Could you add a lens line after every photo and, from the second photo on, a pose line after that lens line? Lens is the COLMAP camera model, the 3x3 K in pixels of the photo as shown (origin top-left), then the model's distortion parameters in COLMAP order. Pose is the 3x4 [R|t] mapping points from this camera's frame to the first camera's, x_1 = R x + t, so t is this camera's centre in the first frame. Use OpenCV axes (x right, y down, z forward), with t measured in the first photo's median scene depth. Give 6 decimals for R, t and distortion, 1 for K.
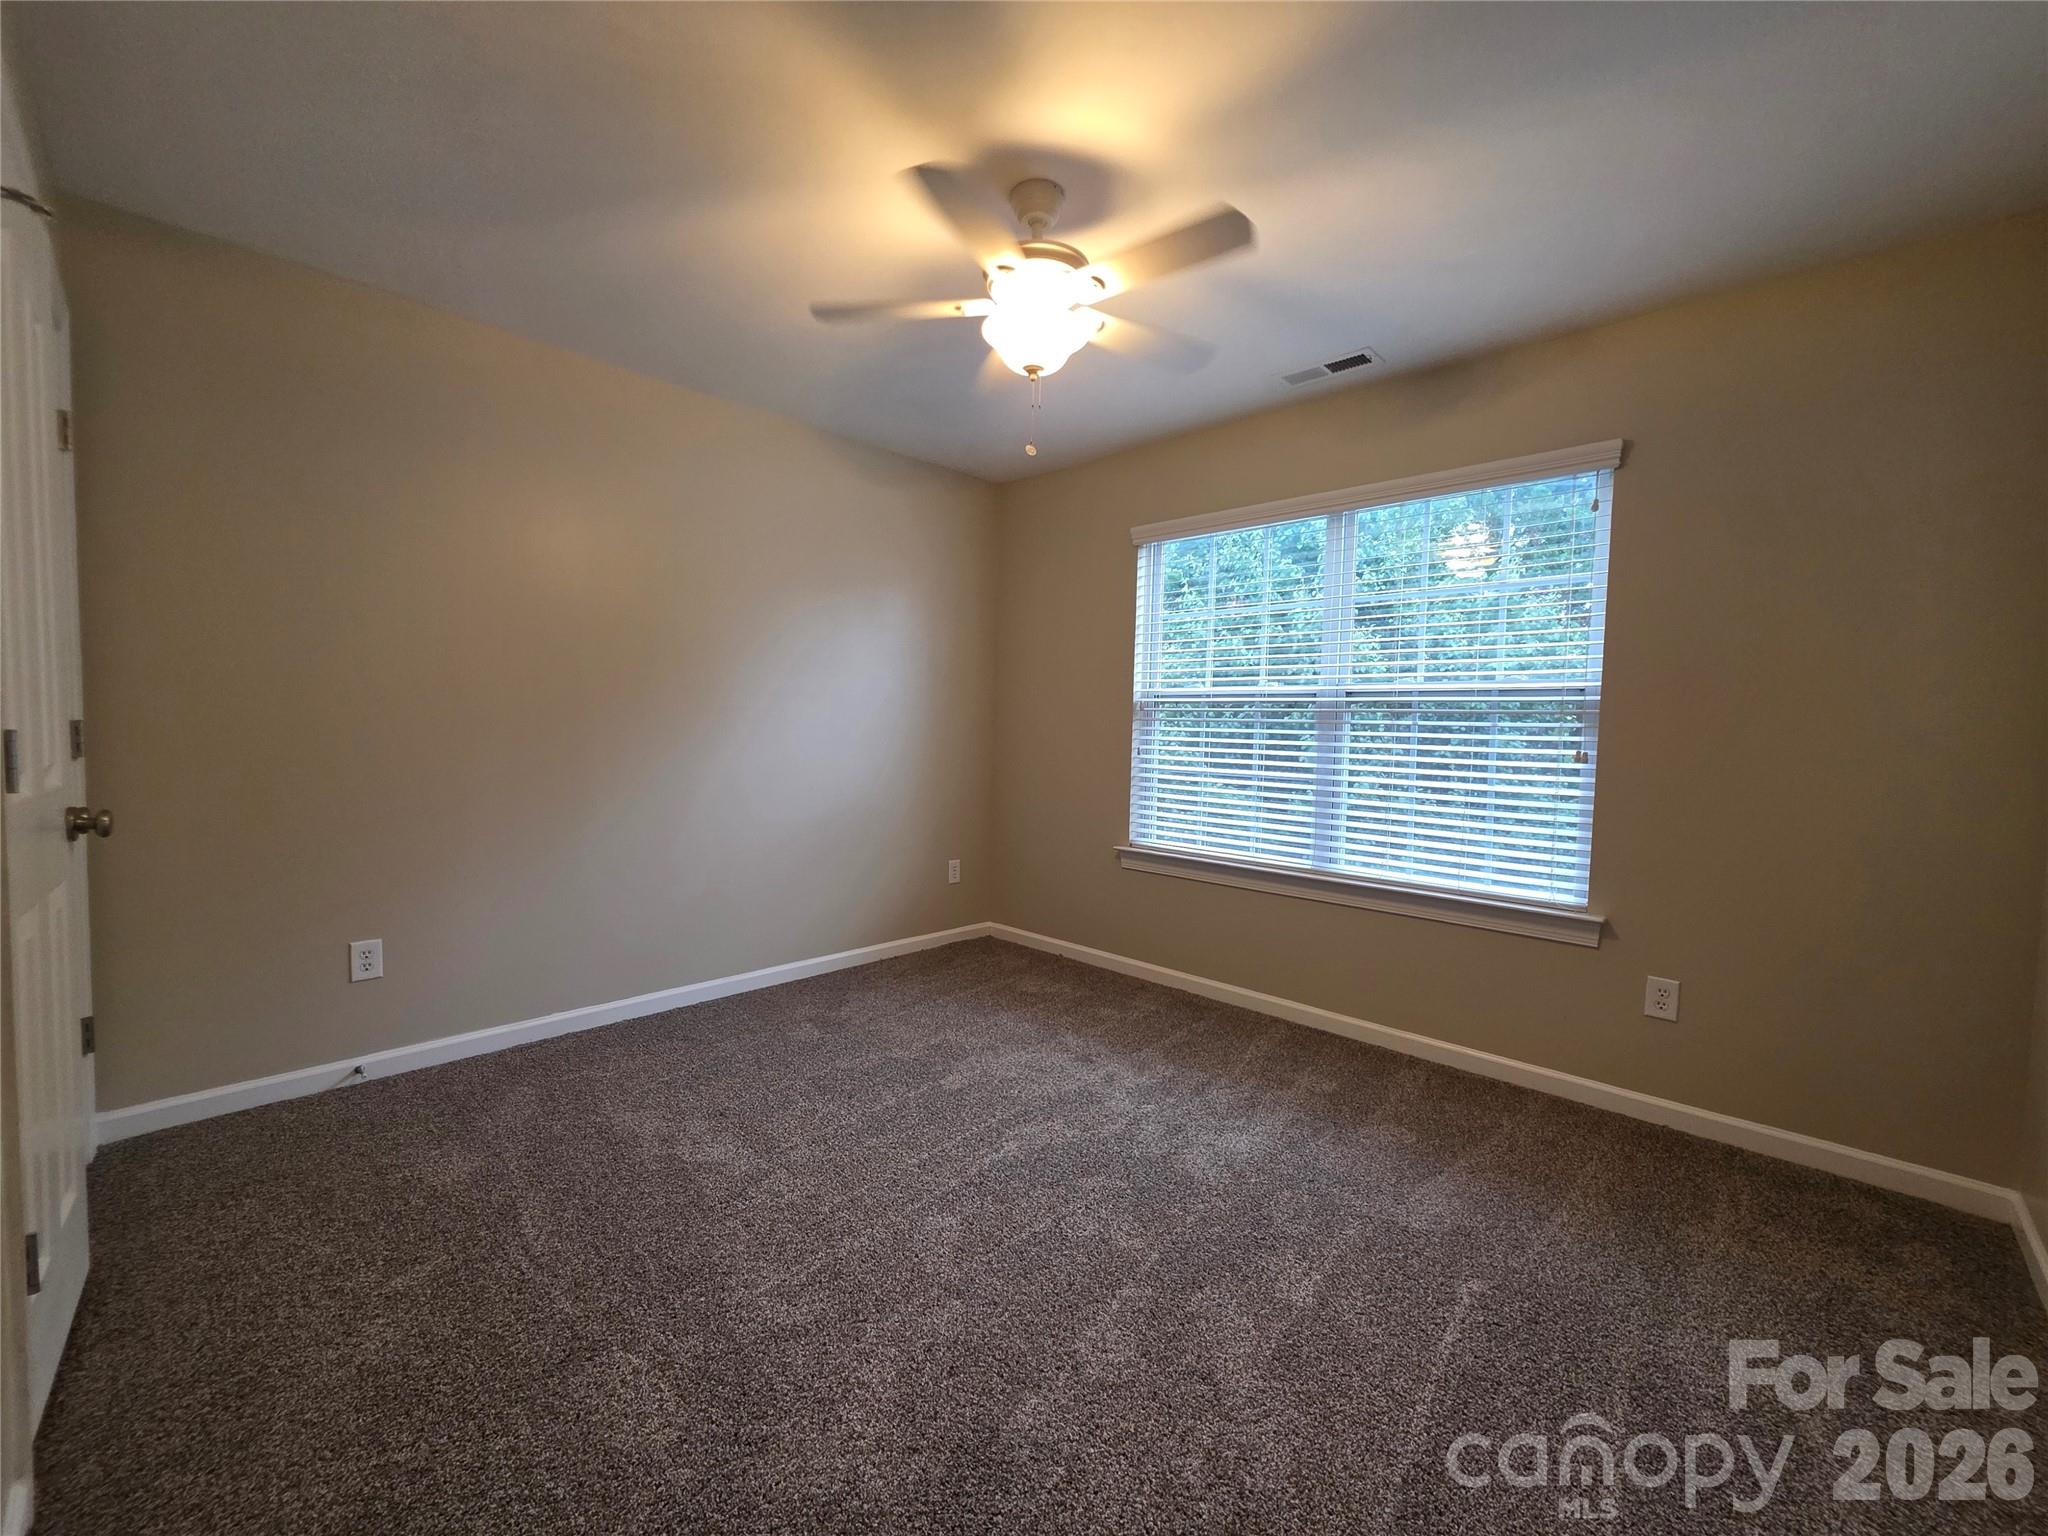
lens RADIAL K [[819.1, 0, 1026.0], [0, 819.1, 764.0], [0, 0, 1]] dist [-0.000960, 0.001243]
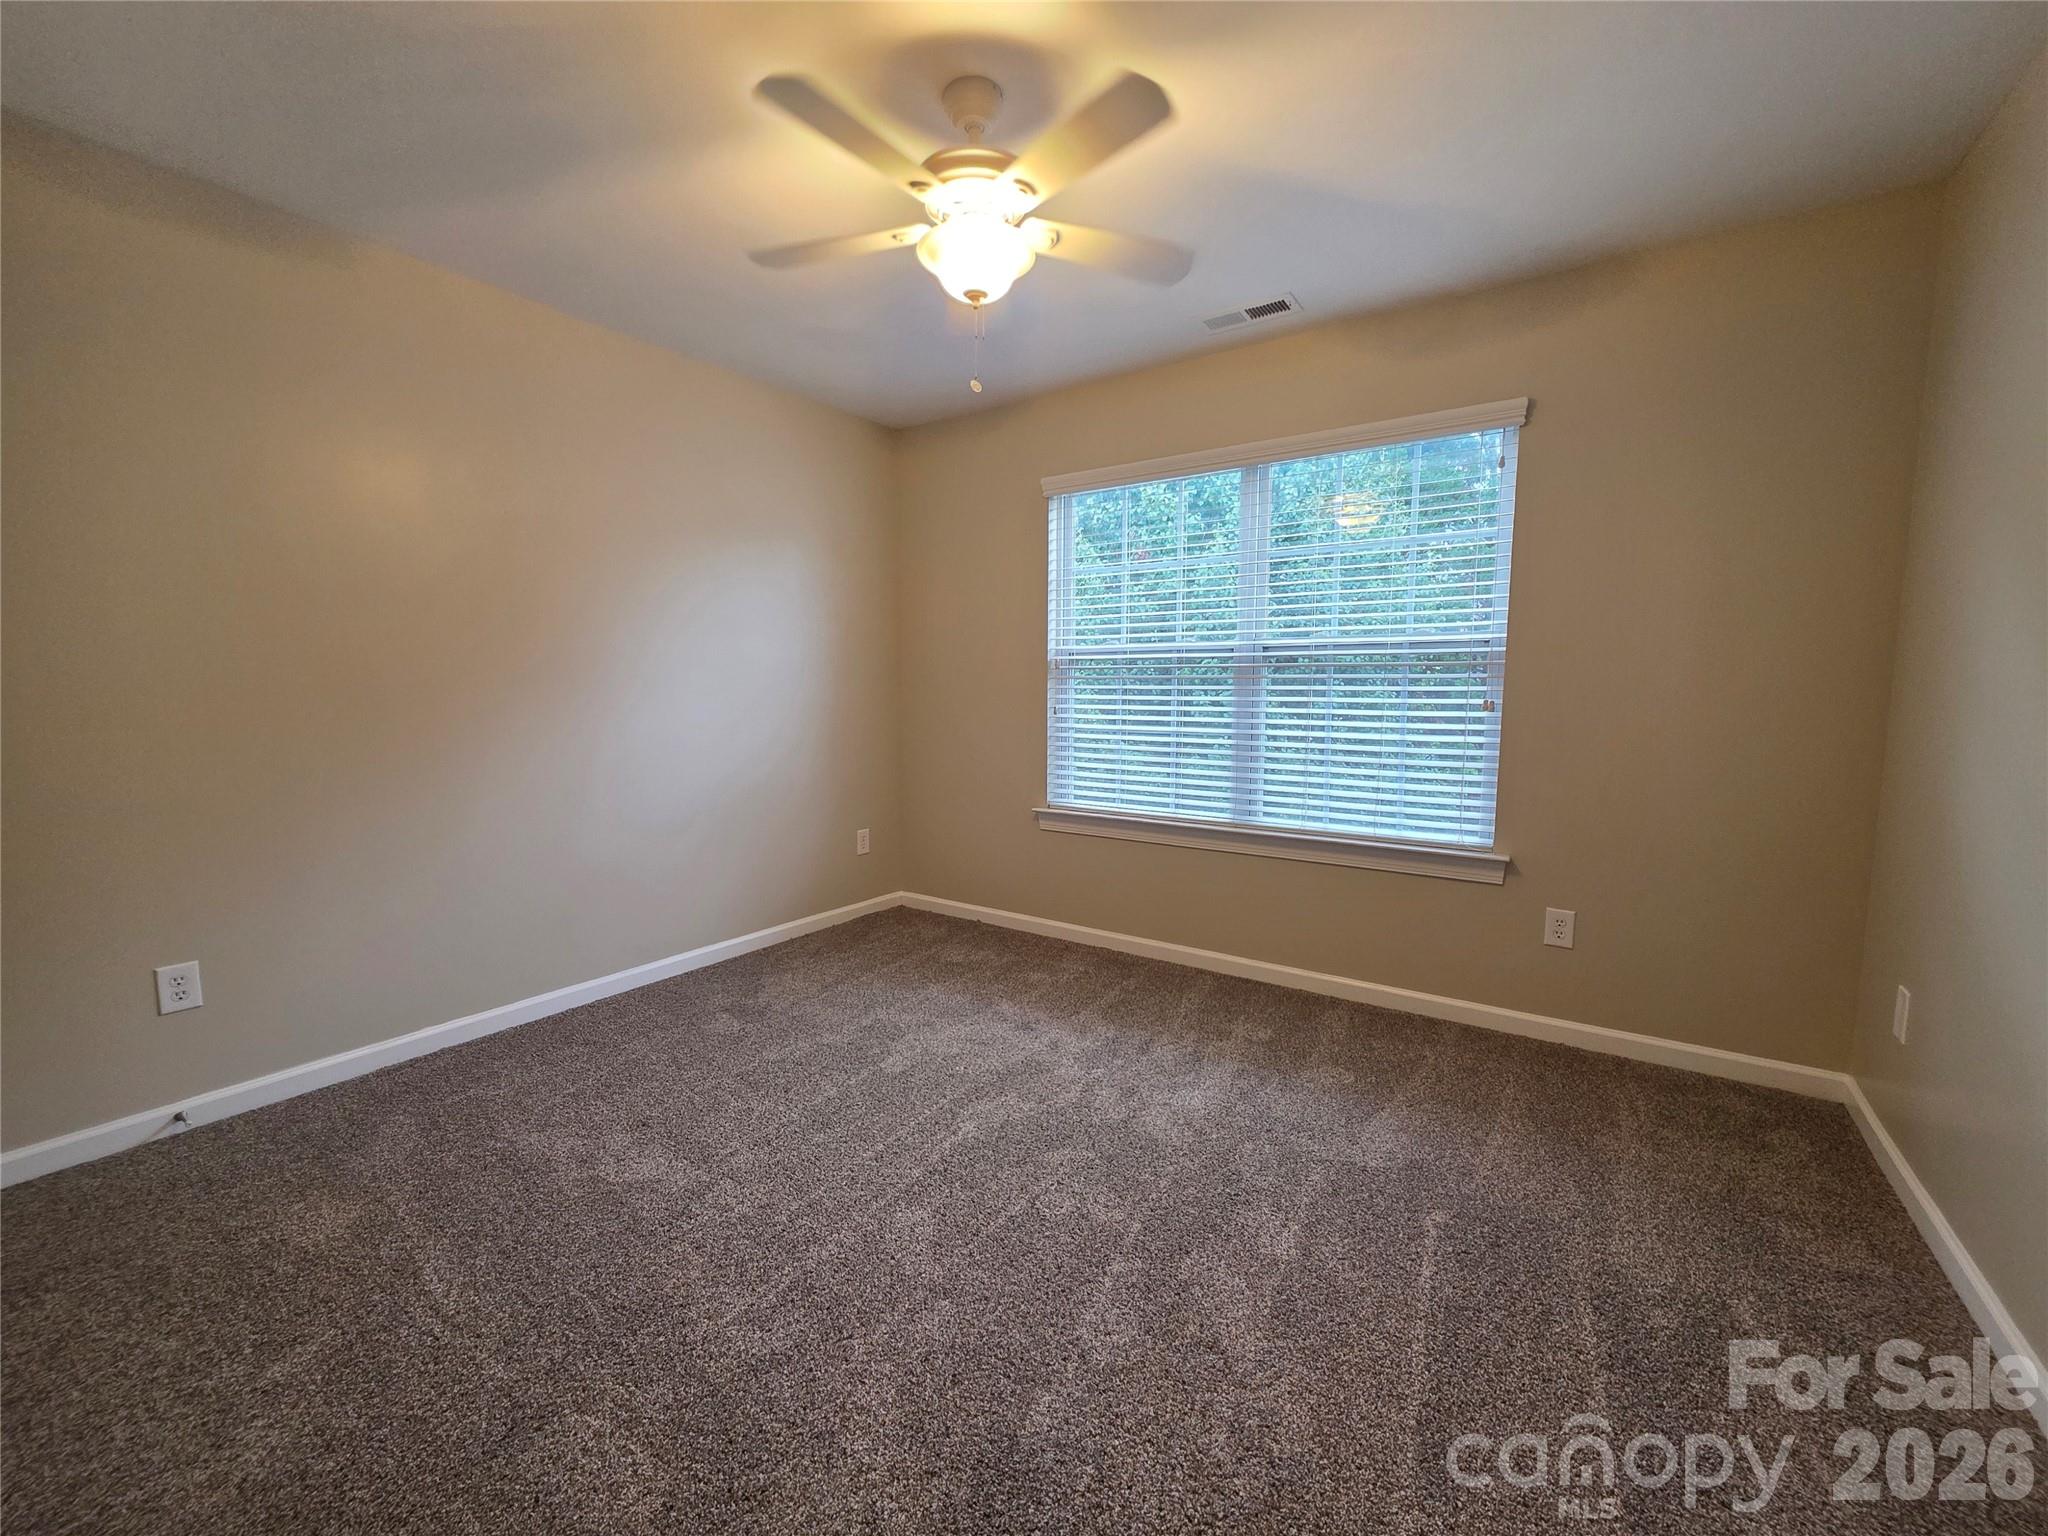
lens RADIAL K [[819.1, 0, 1025.7], [0, 819.1, 765.5], [0, 0, 1]] dist [-0.000960, 0.001243]
pose [[0.987361, -0.036944, 0.154123, -0.087310], [0.028792, 0.998083, 0.054792, -0.008061], [-0.155852, -0.049662, 0.986531, 0.063342]]
